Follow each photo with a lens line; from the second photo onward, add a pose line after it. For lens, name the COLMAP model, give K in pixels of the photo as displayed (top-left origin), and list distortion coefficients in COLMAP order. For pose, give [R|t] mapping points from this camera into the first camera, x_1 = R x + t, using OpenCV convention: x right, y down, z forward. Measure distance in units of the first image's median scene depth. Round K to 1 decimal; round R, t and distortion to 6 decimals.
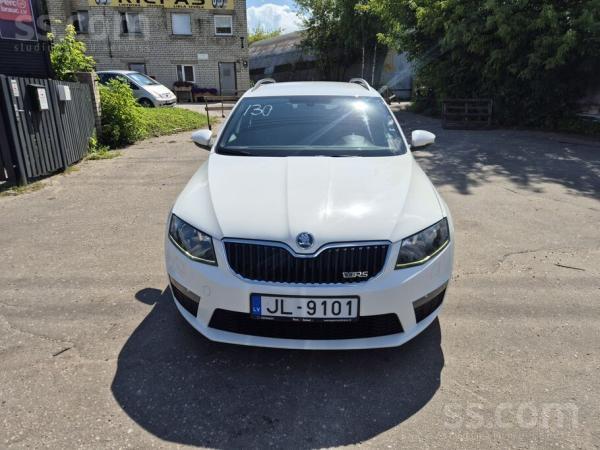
lens RADIAL K [[431.5, 0, 300.0], [0, 431.5, 225.0], [0, 0, 1]] dist [0.066377, -0.066074]
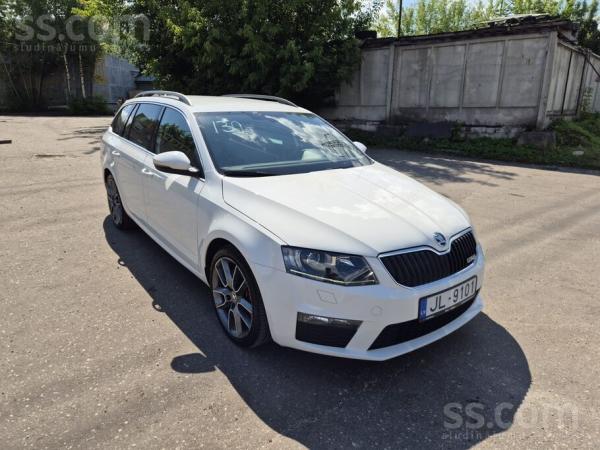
lens RADIAL K [[425.9, 0, 300.0], [0, 425.9, 225.0], [0, 0, 1]] dist [0.057746, -0.032763]
pose [[0.736025, -0.168502, 0.655648, -0.852428], [0.187498, 0.981378, 0.041731, -0.100854], [-0.650471, 0.092218, 0.753912, 0.336331]]
